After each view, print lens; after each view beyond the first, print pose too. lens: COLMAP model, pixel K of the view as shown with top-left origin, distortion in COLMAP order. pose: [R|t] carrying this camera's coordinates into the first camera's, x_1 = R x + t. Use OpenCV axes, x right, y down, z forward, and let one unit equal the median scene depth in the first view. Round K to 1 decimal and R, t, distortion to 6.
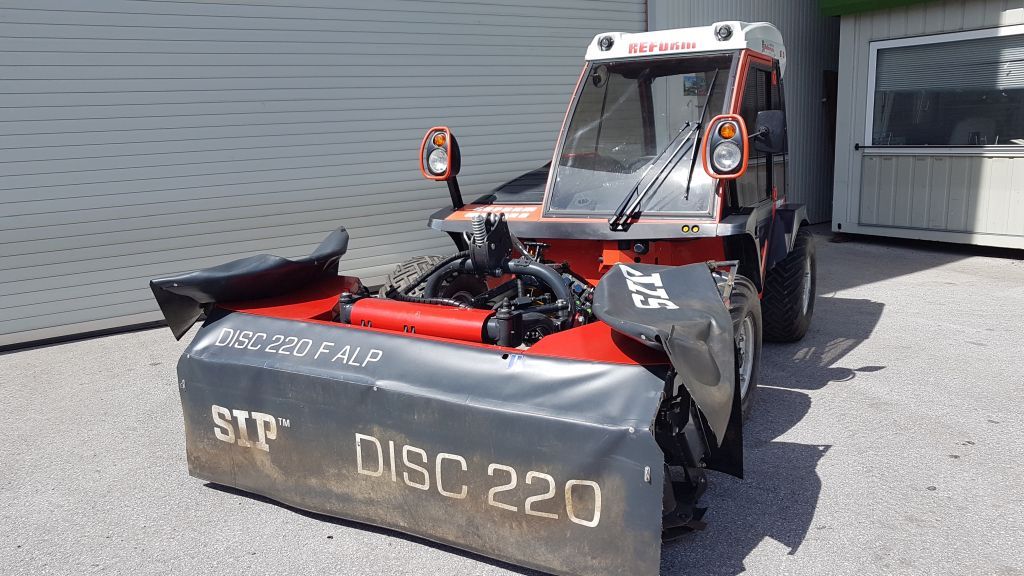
lens RADIAL K [[797.4, 0, 511.0], [0, 797.4, 313.0], [0, 0, 1]] dist [-0.013879, -0.003772]
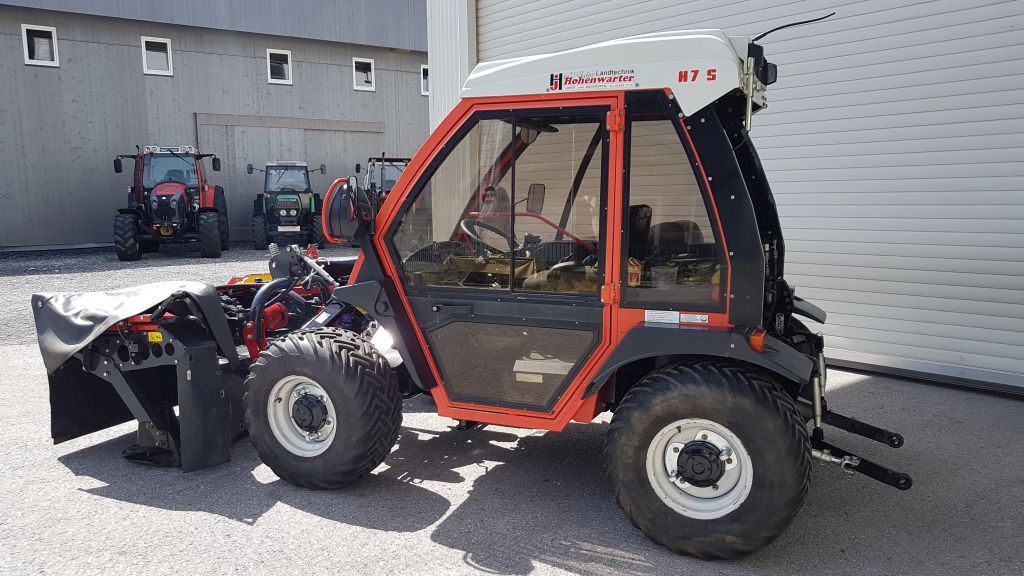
lens RADIAL K [[810.7, 0, 512.6], [0, 810.7, 318.1], [0, 0, 1]] dist [0.015301, -0.000070]
pose [[0.078984, 0.188182, -0.978953, 1.027179], [-0.220643, 0.960965, 0.166922, -0.233066], [0.972151, 0.202815, 0.117422, 0.877568]]
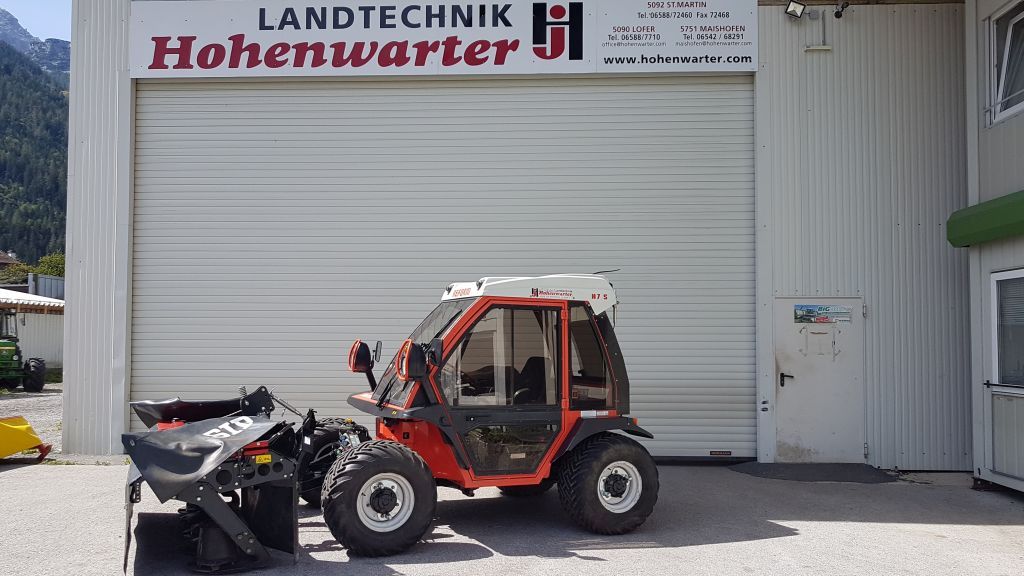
lens RADIAL K [[790.9, 0, 504.5], [0, 790.9, 321.8], [0, 0, 1]] dist [0.065103, -0.134770]
pose [[0.784869, 0.032214, -0.618824, 1.067166], [-0.181110, 0.966968, -0.179368, -0.032554], [0.592605, 0.252856, 0.764777, -0.053828]]
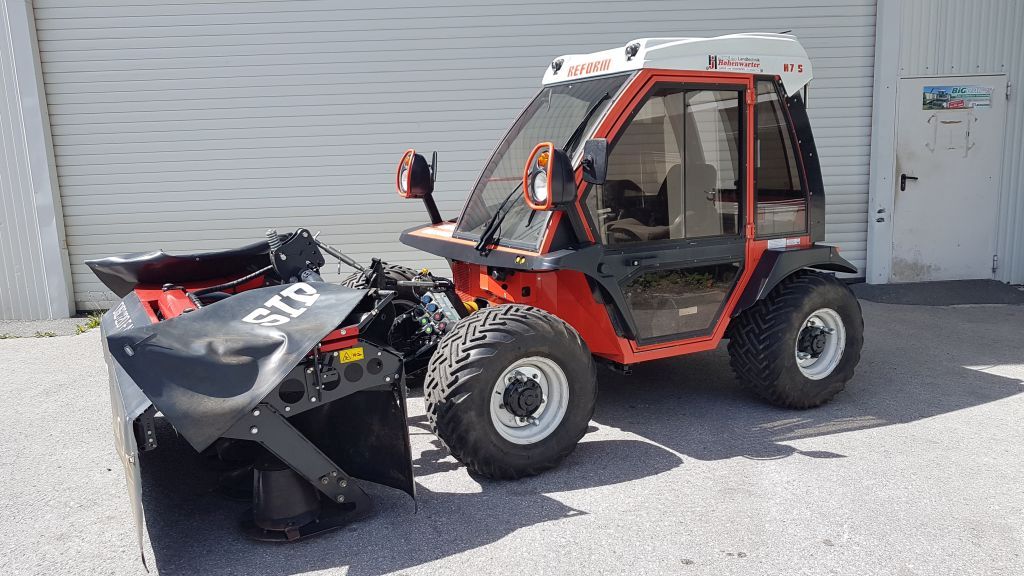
lens RADIAL K [[797.4, 0, 511.0], [0, 797.4, 313.0], [0, 0, 1]] dist [-0.013879, -0.003772]
pose [[0.842371, 0.120660, -0.525217, 0.595855], [-0.126440, 0.991659, 0.025025, -0.052571], [0.523855, 0.045328, 0.850601, 0.142320]]
